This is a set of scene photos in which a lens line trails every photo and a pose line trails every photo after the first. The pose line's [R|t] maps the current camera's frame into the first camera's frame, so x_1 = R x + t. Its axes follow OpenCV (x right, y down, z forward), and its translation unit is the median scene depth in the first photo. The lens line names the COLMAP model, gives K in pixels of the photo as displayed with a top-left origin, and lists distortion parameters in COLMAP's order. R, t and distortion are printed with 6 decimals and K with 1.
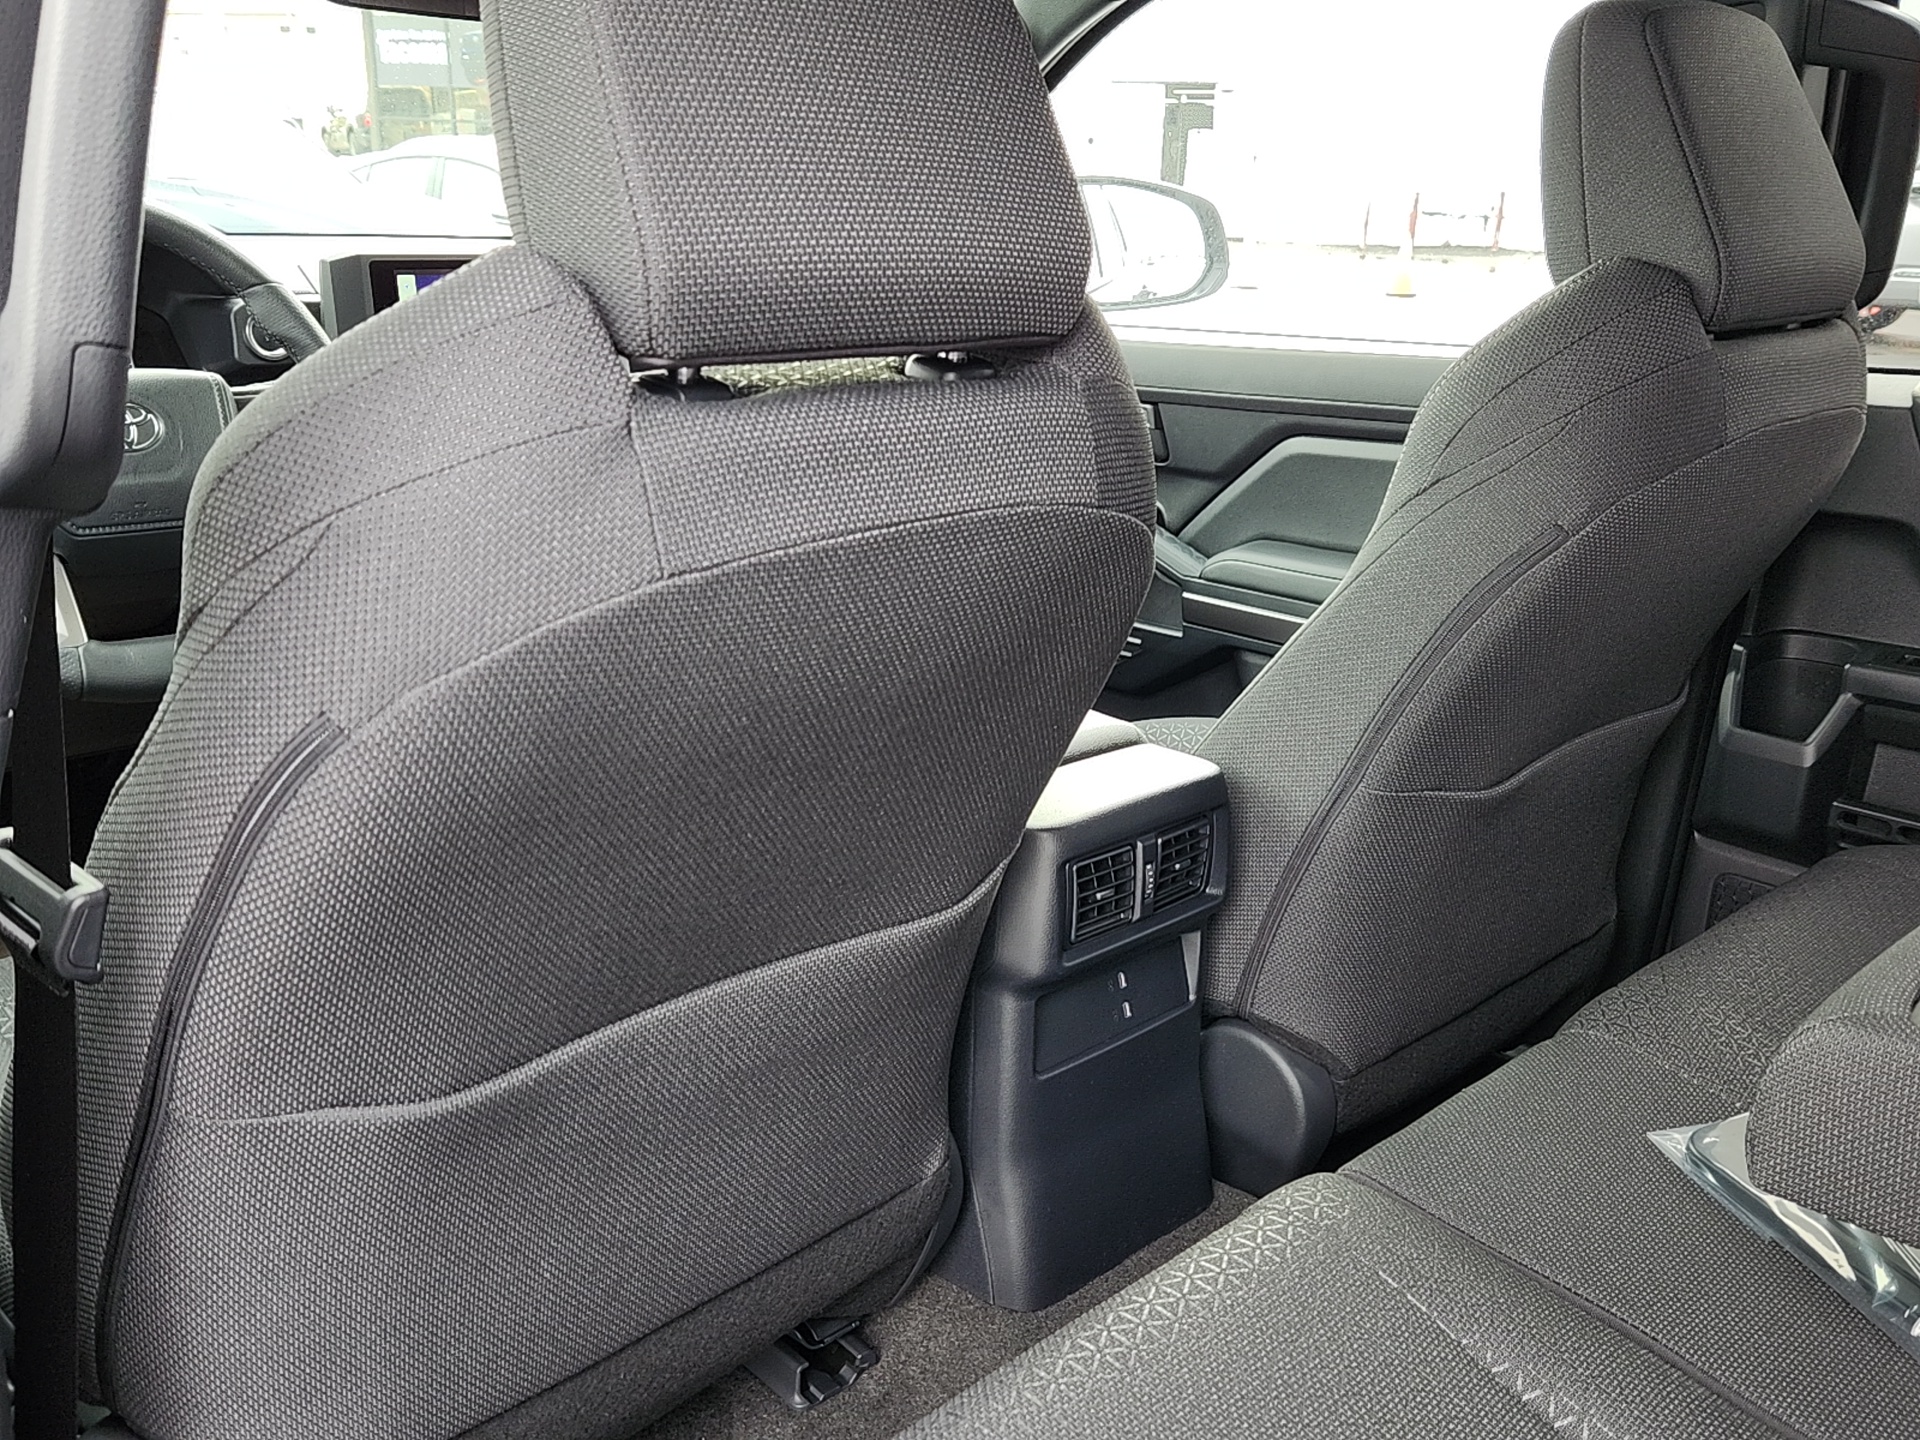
lens RADIAL K [[2097.0, 0, 960.0], [0, 2097.0, 720.0], [0, 0, 1]] dist [0.106365, -0.118580]
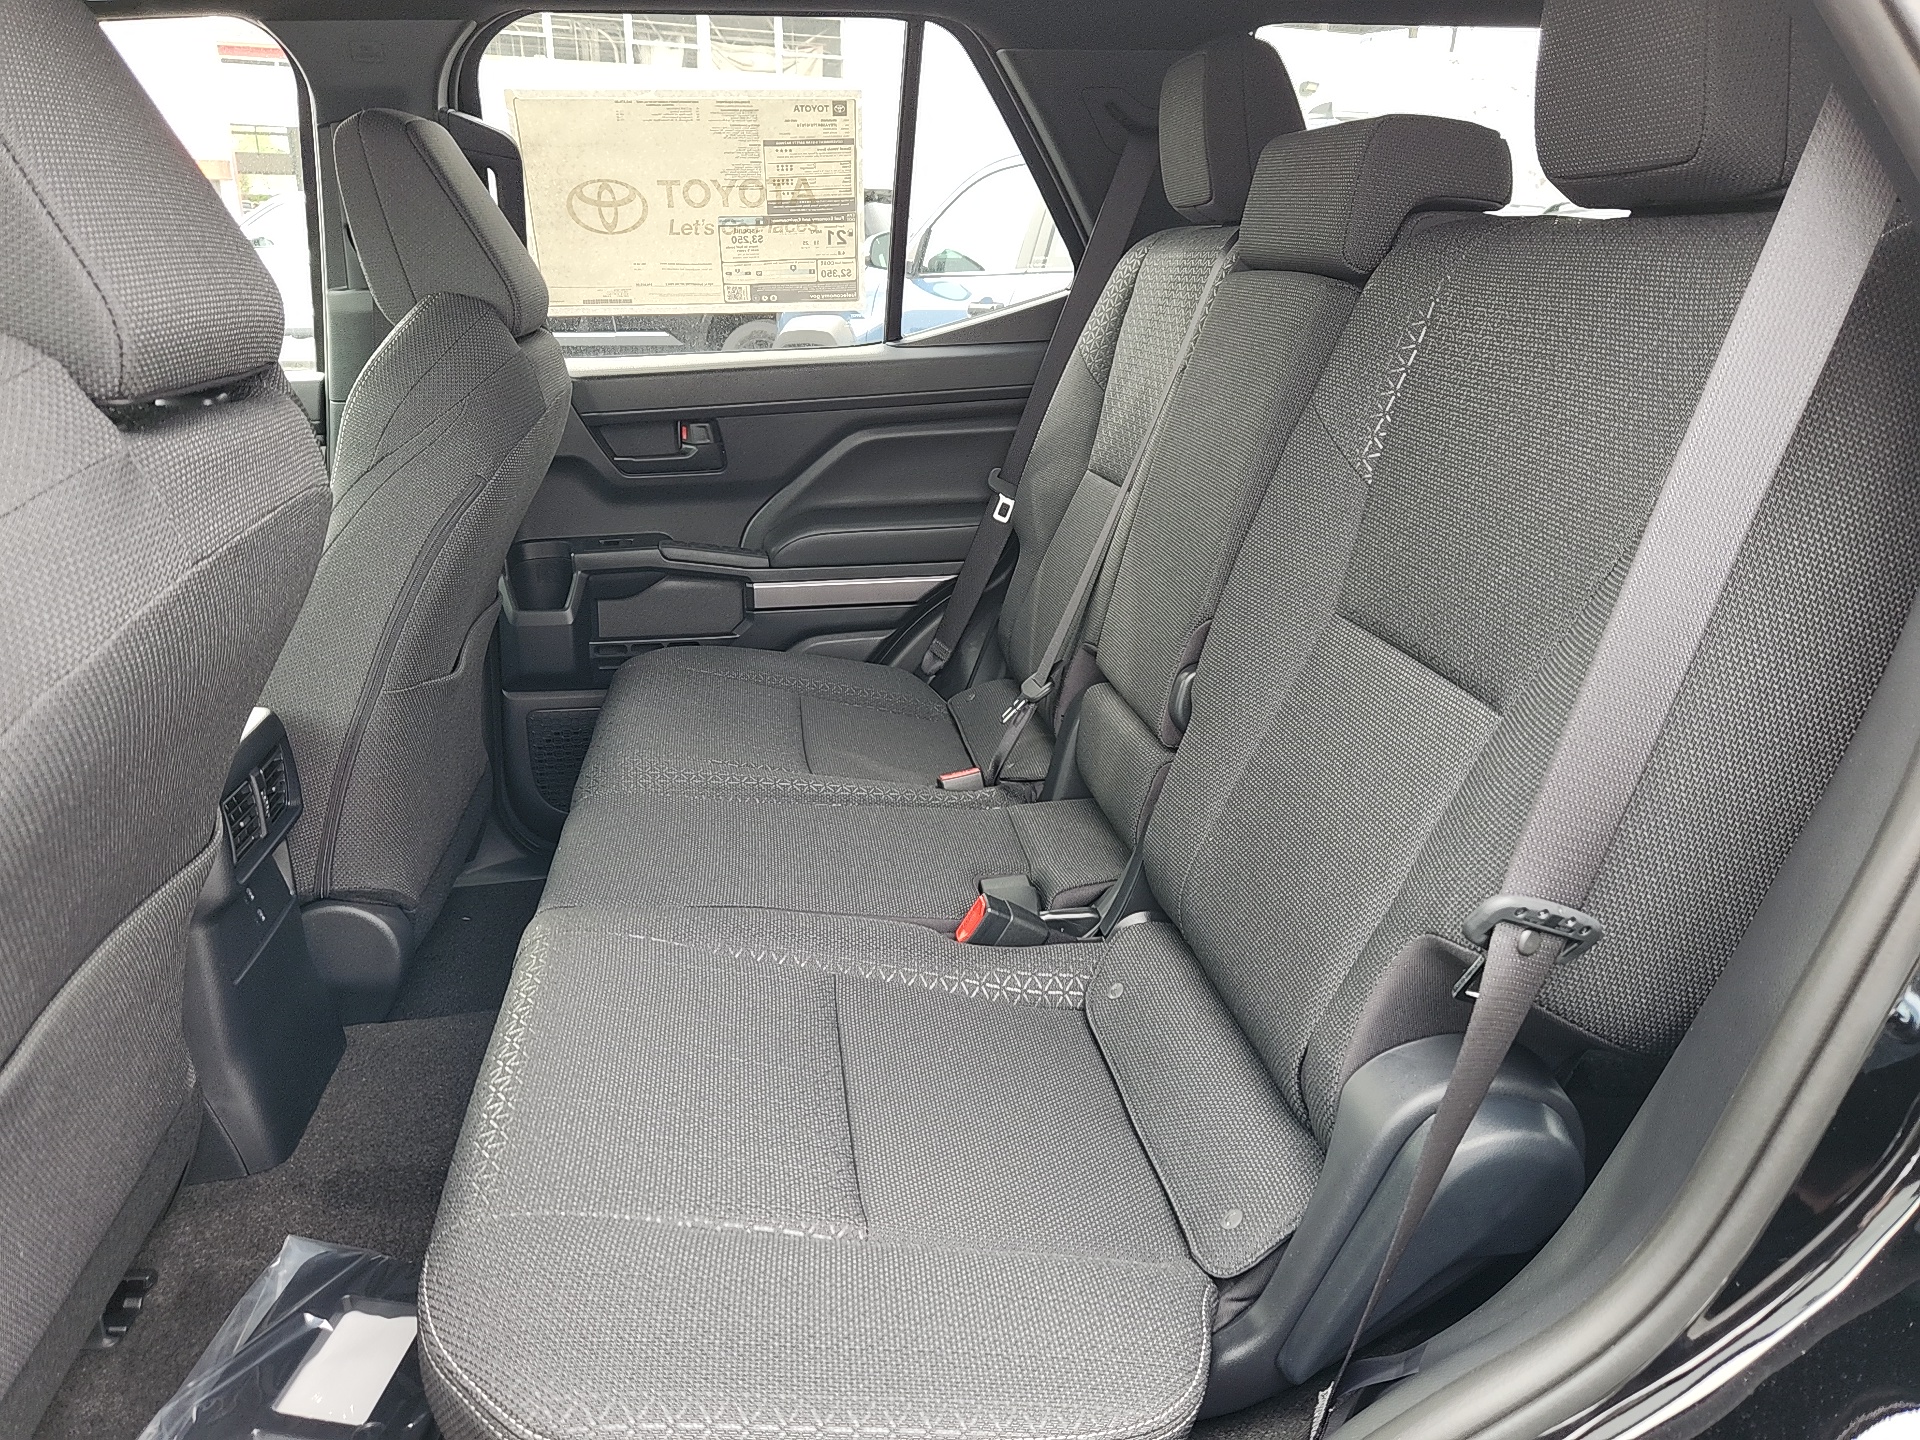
lens RADIAL K [[2097.0, 0, 960.0], [0, 2097.0, 720.0], [0, 0, 1]] dist [0.106365, -0.118580]
pose [[0.543144, -0.229988, 0.807527, -0.685317], [0.254981, 0.961515, 0.102344, 0.005061], [-0.799987, 0.150316, 0.580884, -0.068095]]
